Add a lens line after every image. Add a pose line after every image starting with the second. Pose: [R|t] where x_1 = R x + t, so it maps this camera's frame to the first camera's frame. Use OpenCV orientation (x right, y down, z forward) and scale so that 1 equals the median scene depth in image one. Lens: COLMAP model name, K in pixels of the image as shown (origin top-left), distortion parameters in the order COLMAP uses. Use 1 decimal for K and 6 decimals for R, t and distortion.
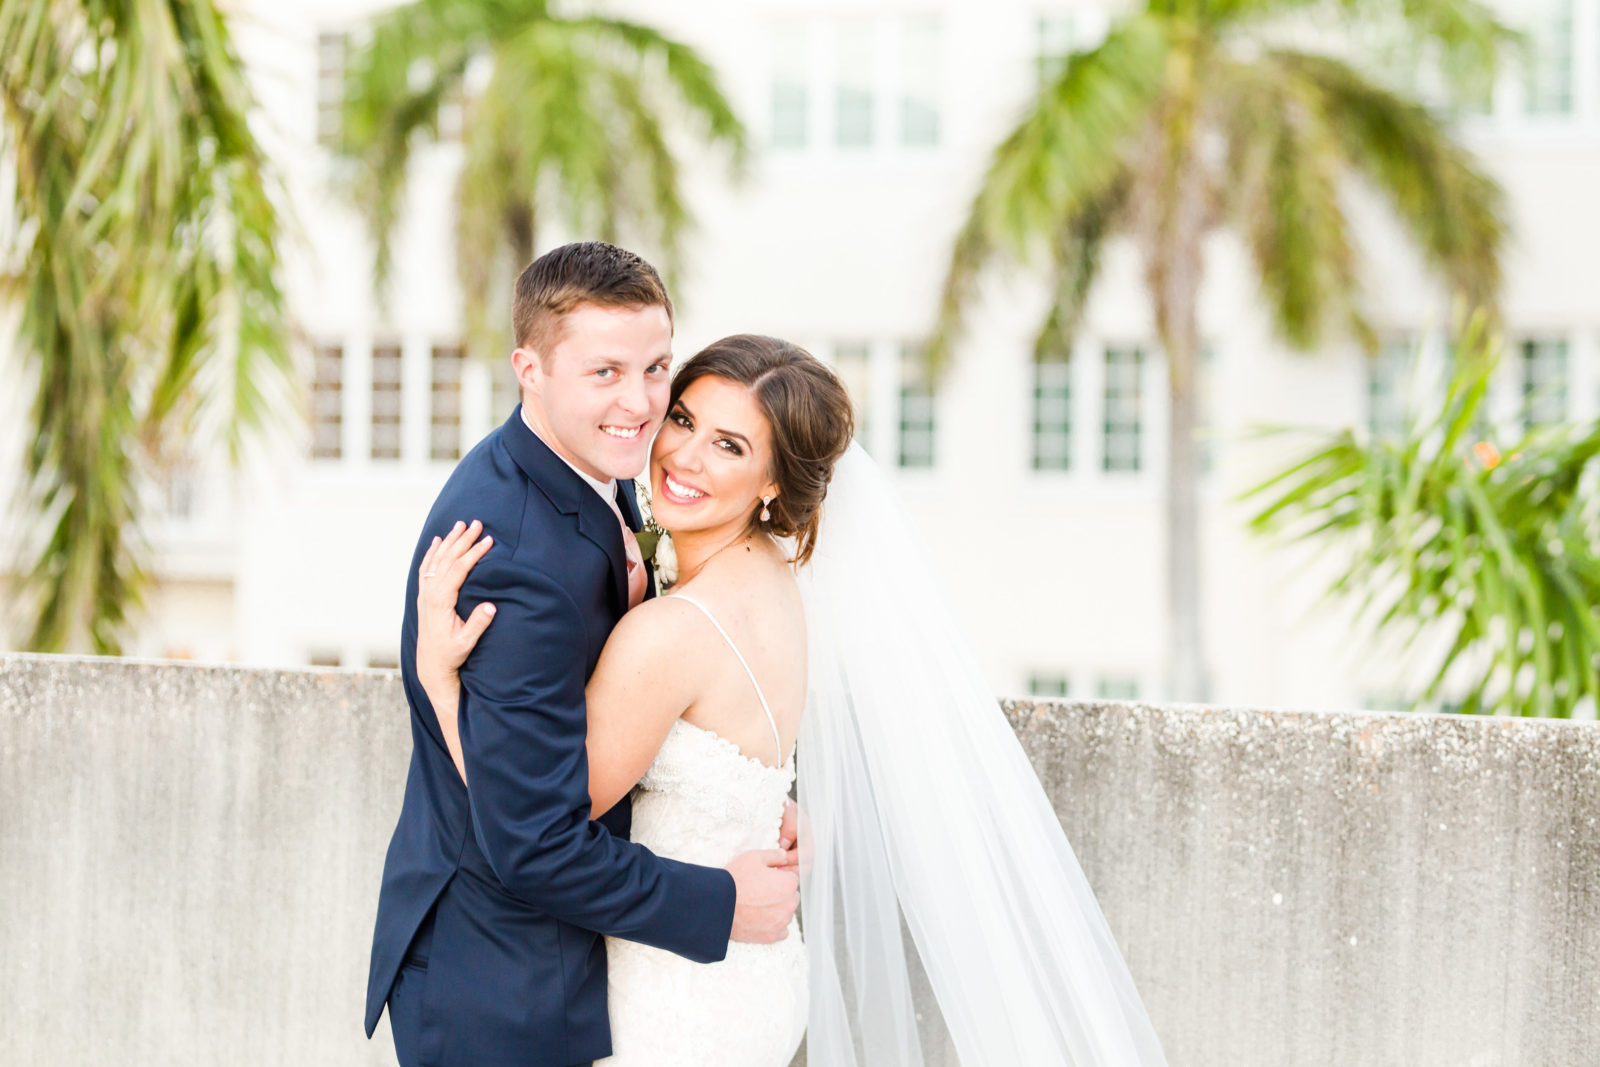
lens RADIAL K [[3918.2, 0, 800.0], [0, 3918.2, 533.5], [0, 0, 1]] dist [-0.080805, -0.019290]
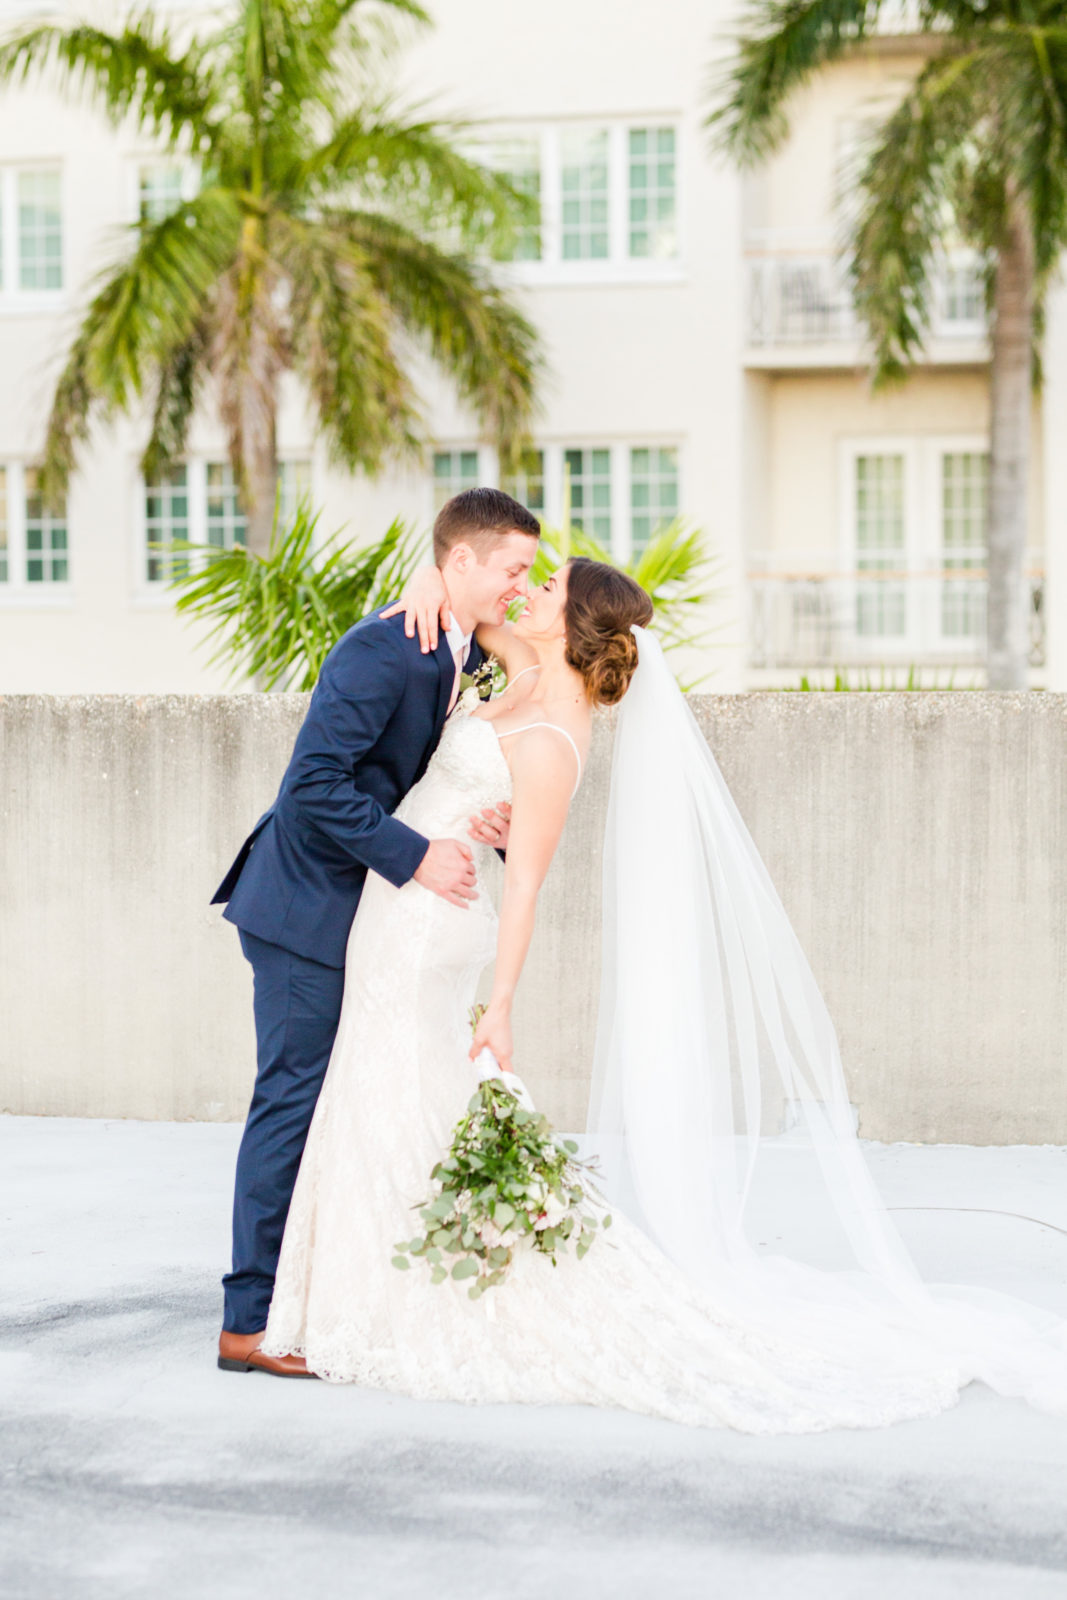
lens RADIAL K [[3918.2, 0, 533.5], [0, 3918.2, 800.0], [0, 0, 1]] dist [-0.080805, -0.019290]
pose [[0.988784, -0.033720, 0.145494, 0.035239], [0.027567, 0.998647, 0.044099, 0.012784], [-0.146784, -0.039593, 0.988376, -1.295782]]
